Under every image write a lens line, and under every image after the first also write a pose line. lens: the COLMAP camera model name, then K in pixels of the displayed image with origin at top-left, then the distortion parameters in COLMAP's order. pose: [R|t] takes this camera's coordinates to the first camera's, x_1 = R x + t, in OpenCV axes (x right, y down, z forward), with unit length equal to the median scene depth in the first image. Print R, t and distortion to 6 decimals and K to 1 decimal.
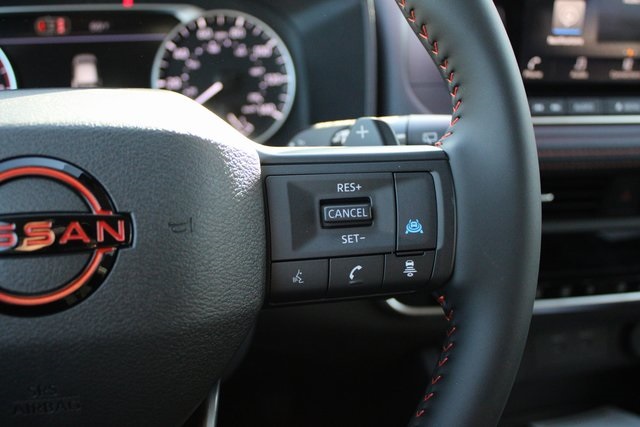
lens RADIAL K [[899.7, 0, 320.0], [0, 899.7, 213.5], [0, 0, 1]] dist [-0.045448, -0.073160]
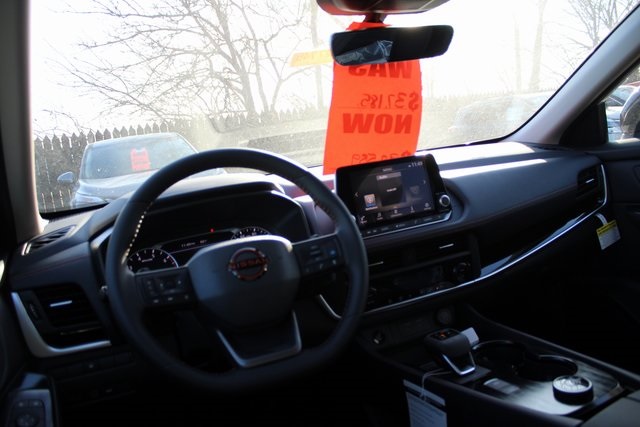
lens RADIAL K [[856.9, 0, 320.0], [0, 856.9, 213.5], [0, 0, 1]] dist [-0.011047, 0.008171]
pose [[0.965702, -0.229863, 0.120762, -0.223229], [0.254946, 0.927565, -0.273176, 0.532183], [-0.049222, 0.294594, 0.954354, -1.618209]]
